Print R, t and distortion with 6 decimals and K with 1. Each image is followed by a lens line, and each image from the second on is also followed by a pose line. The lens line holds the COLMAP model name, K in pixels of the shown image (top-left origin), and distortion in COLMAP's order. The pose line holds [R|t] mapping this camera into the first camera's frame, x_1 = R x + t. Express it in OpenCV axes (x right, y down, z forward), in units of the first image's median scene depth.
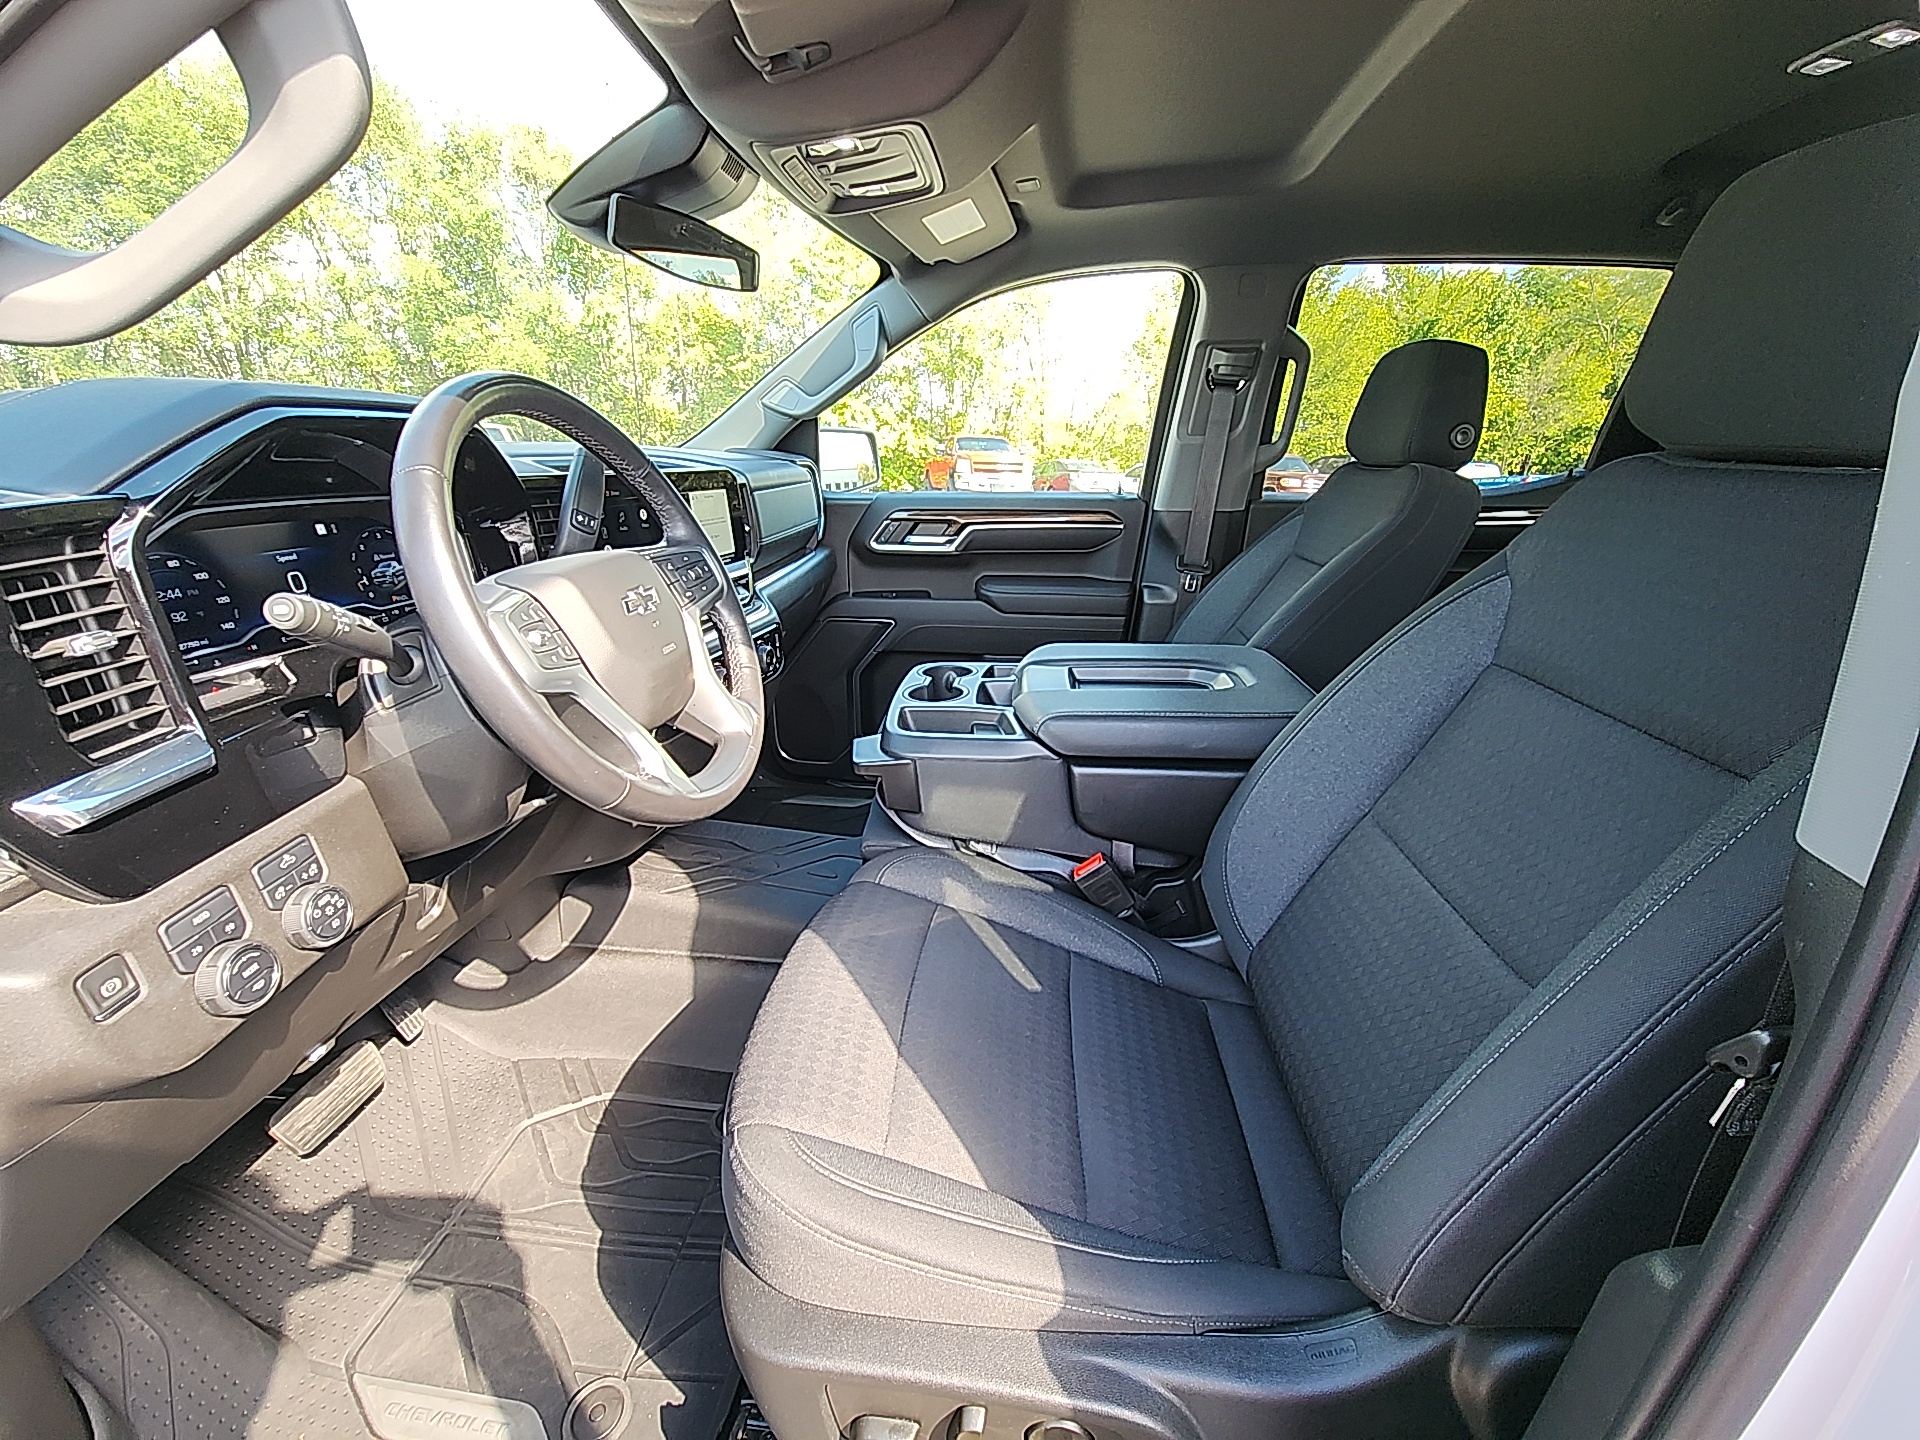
lens RADIAL K [[778.3, 0, 956.5], [0, 778.3, 703.7], [0, 0, 1]] dist [0.008251, -0.006456]
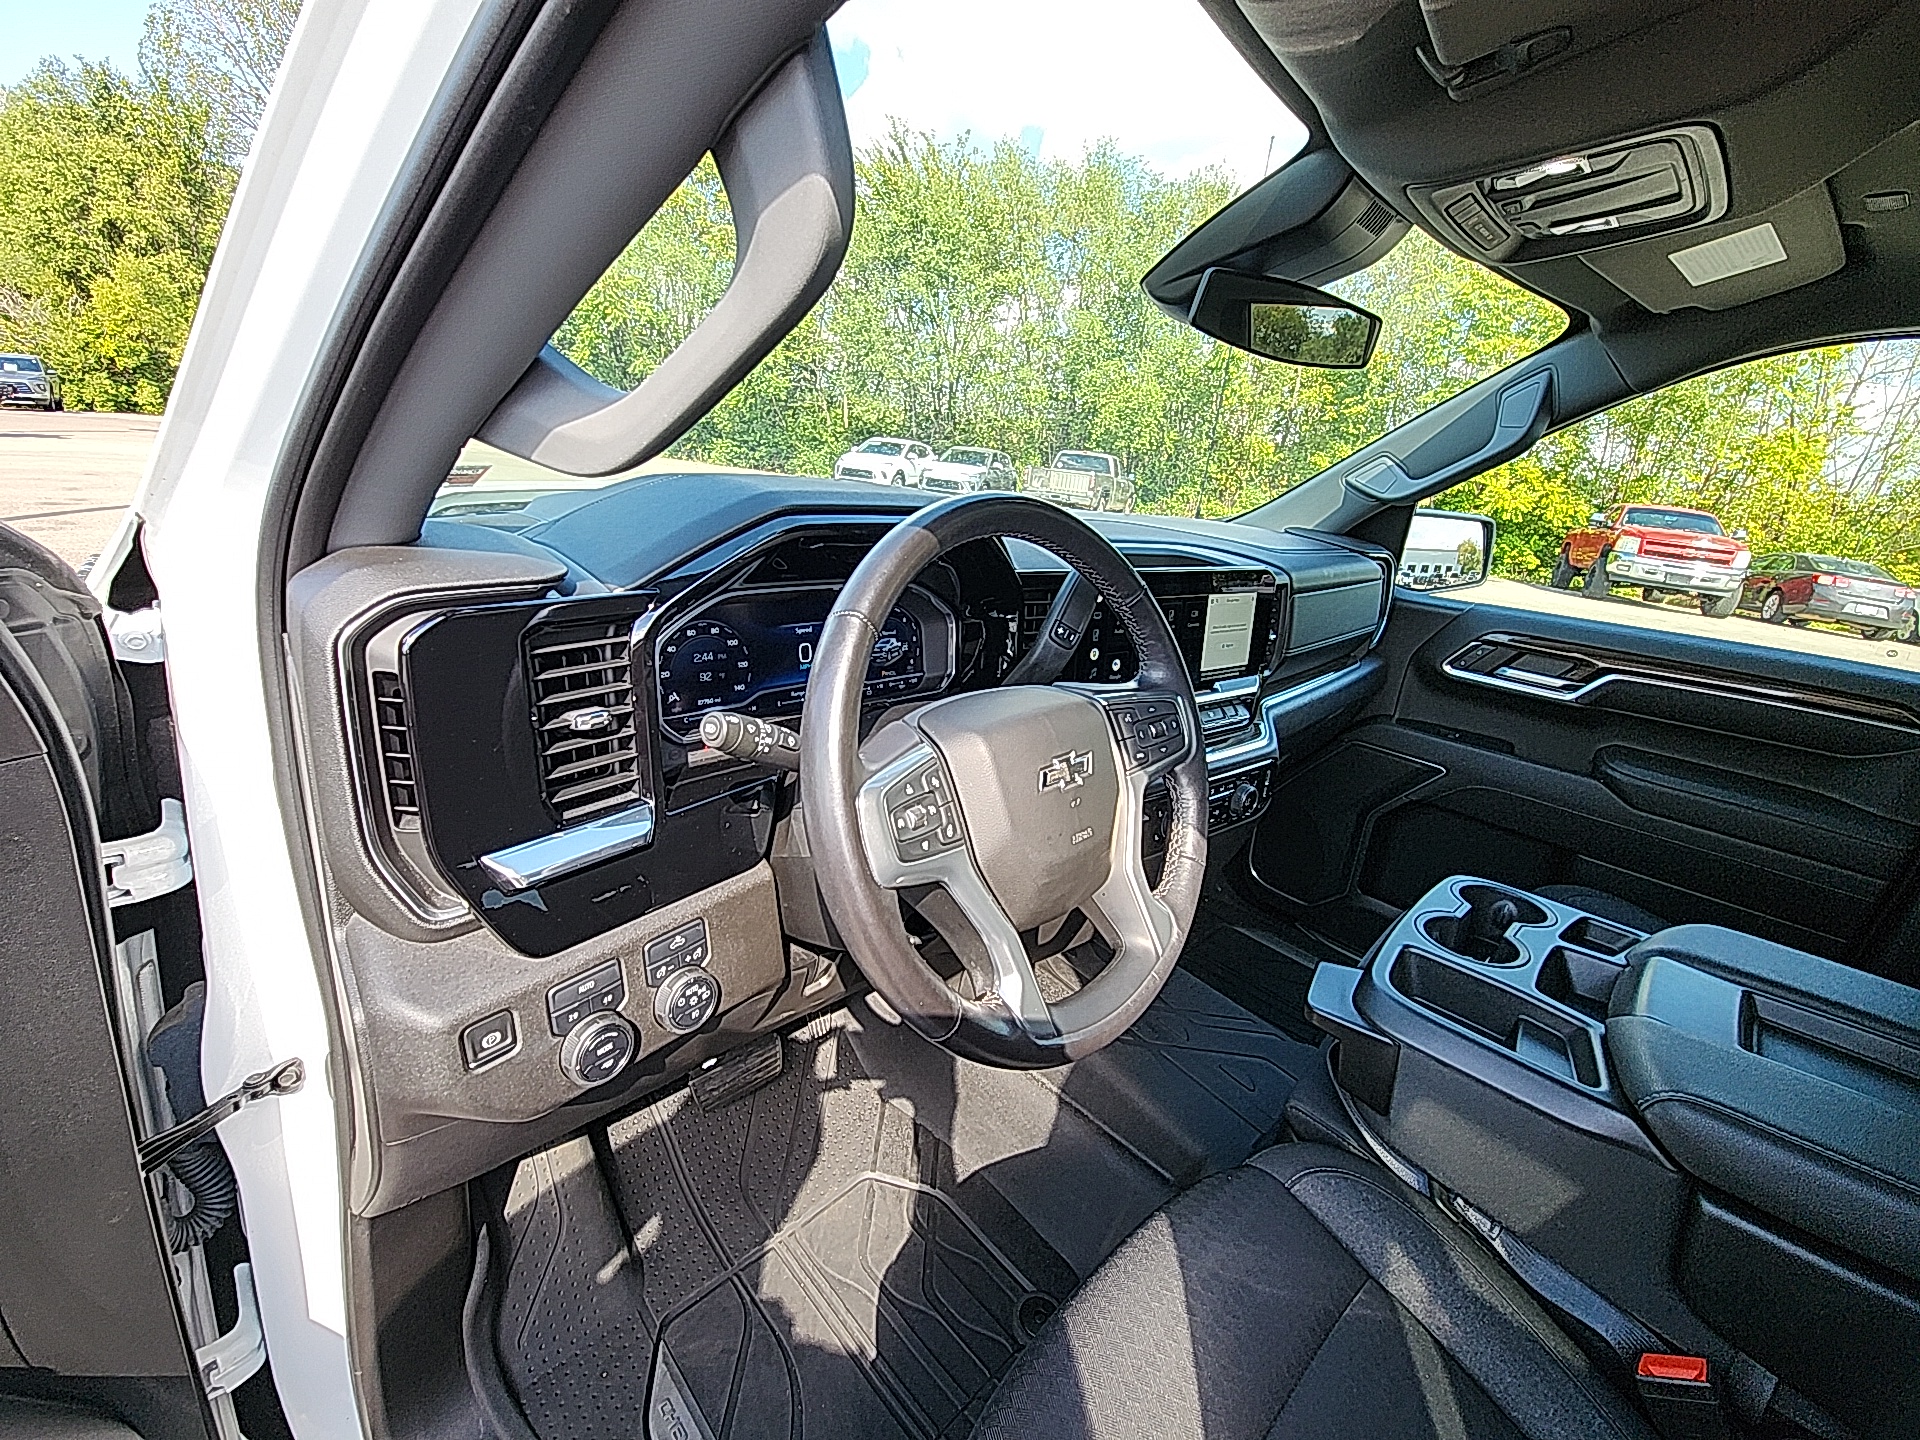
lens RADIAL K [[778.3, 0, 946.7], [0, 778.3, 703.2], [0, 0, 1]] dist [0.008251, -0.006456]
pose [[0.760324, 0.253114, -0.598198, -0.022481], [-0.278492, 0.959039, 0.051825, -0.142895], [0.586813, 0.127189, 0.799671, 0.185483]]
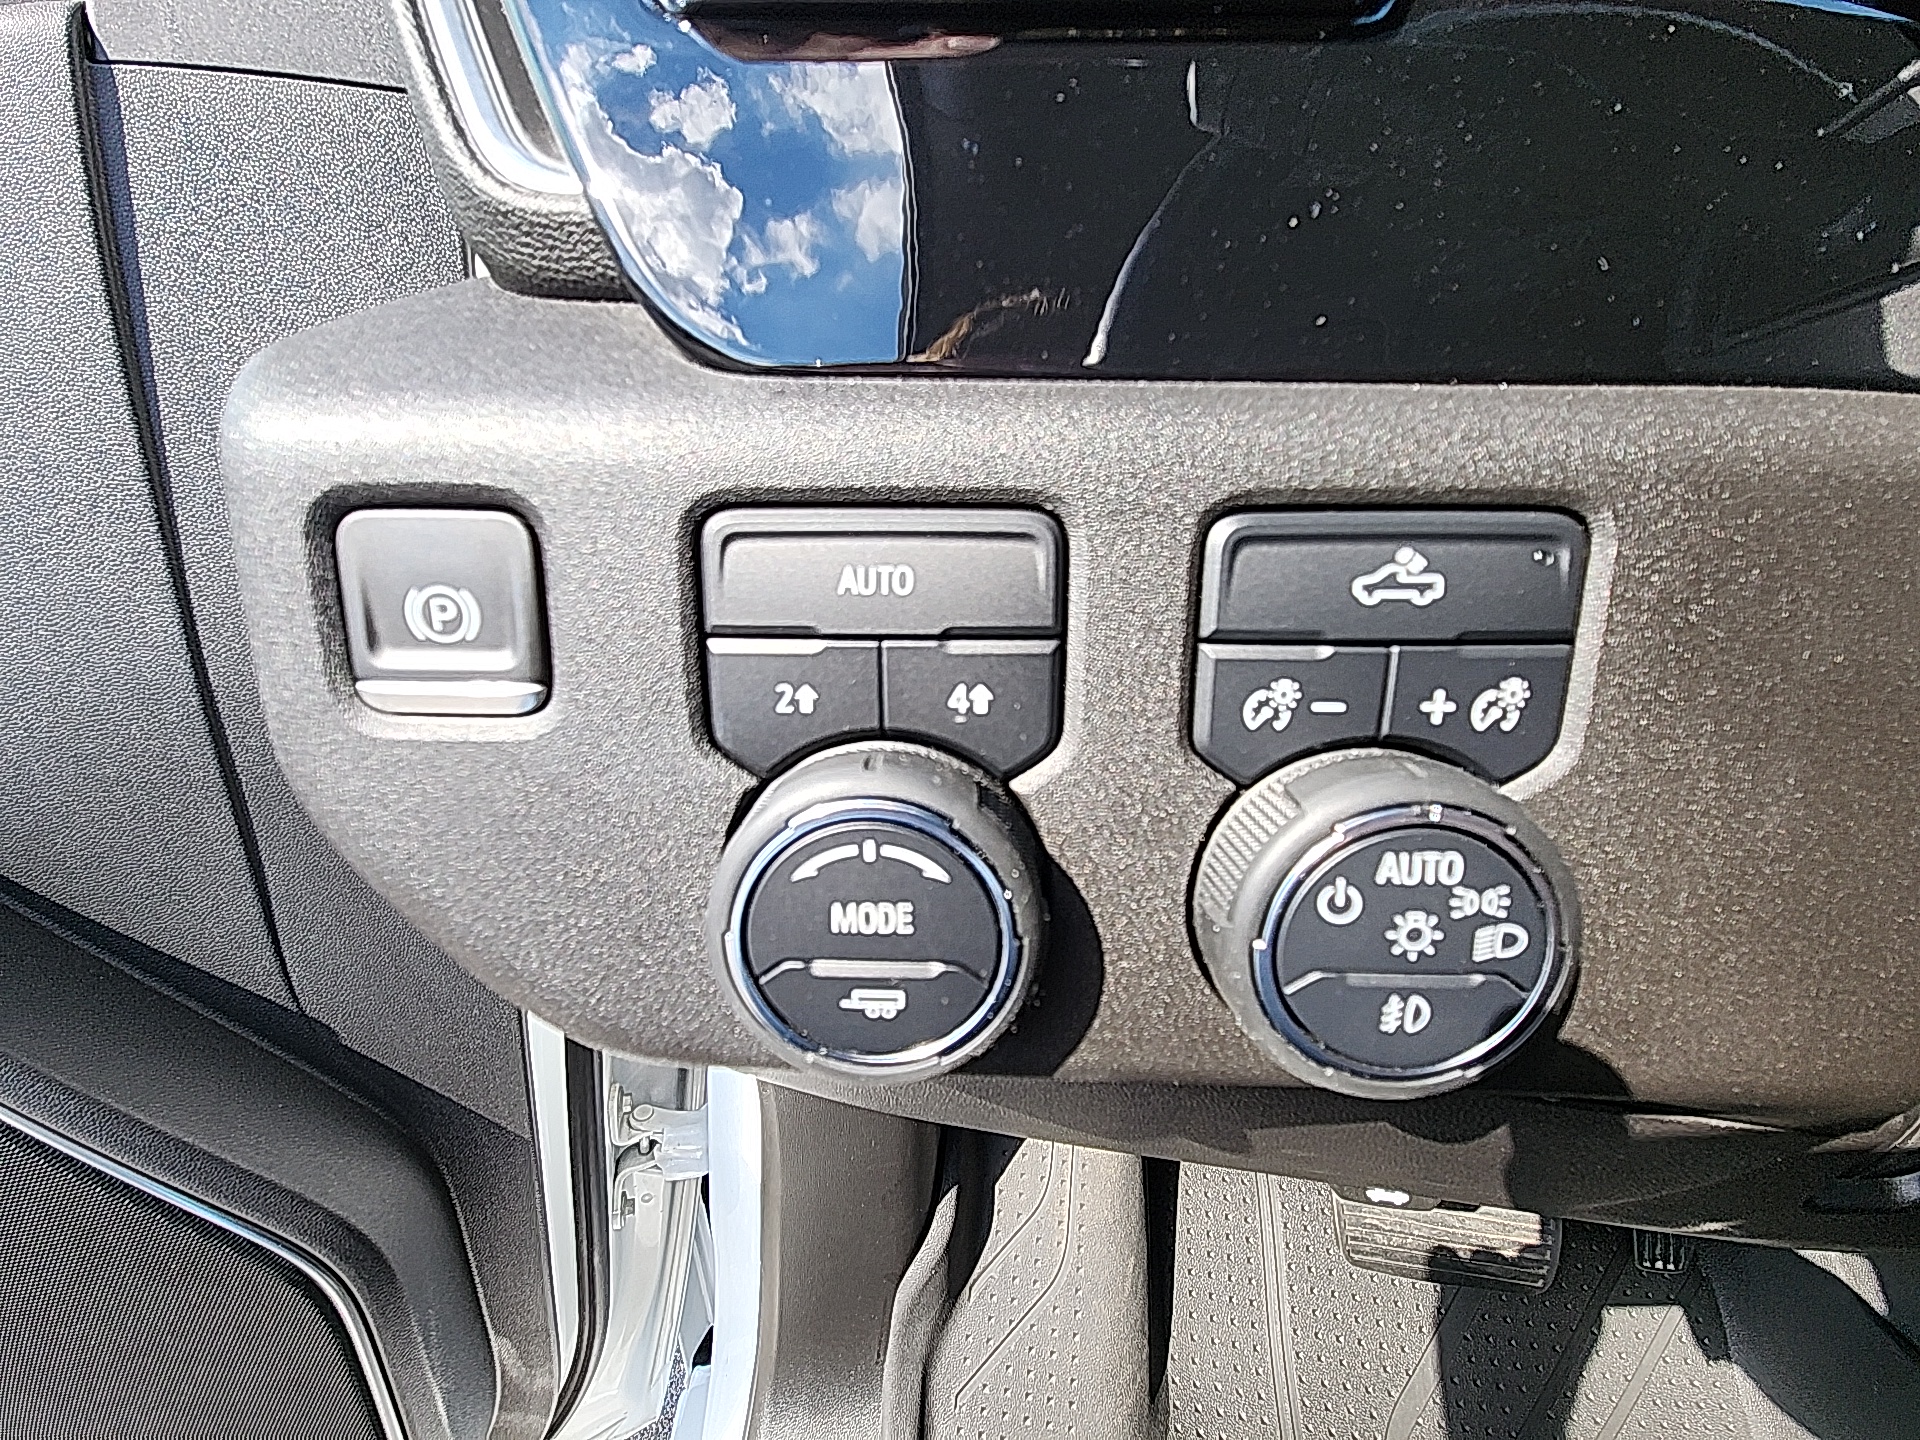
lens RADIAL K [[778.3, 0, 957.0], [0, 778.3, 716.6], [0, 0, 1]] dist [0.008251, -0.006456]
pose [[-0.047523, 0.341962, -0.938511, -0.367689], [-0.332265, 0.880656, 0.337706, 0.111172], [0.941988, 0.327883, 0.071771, 0.493850]]
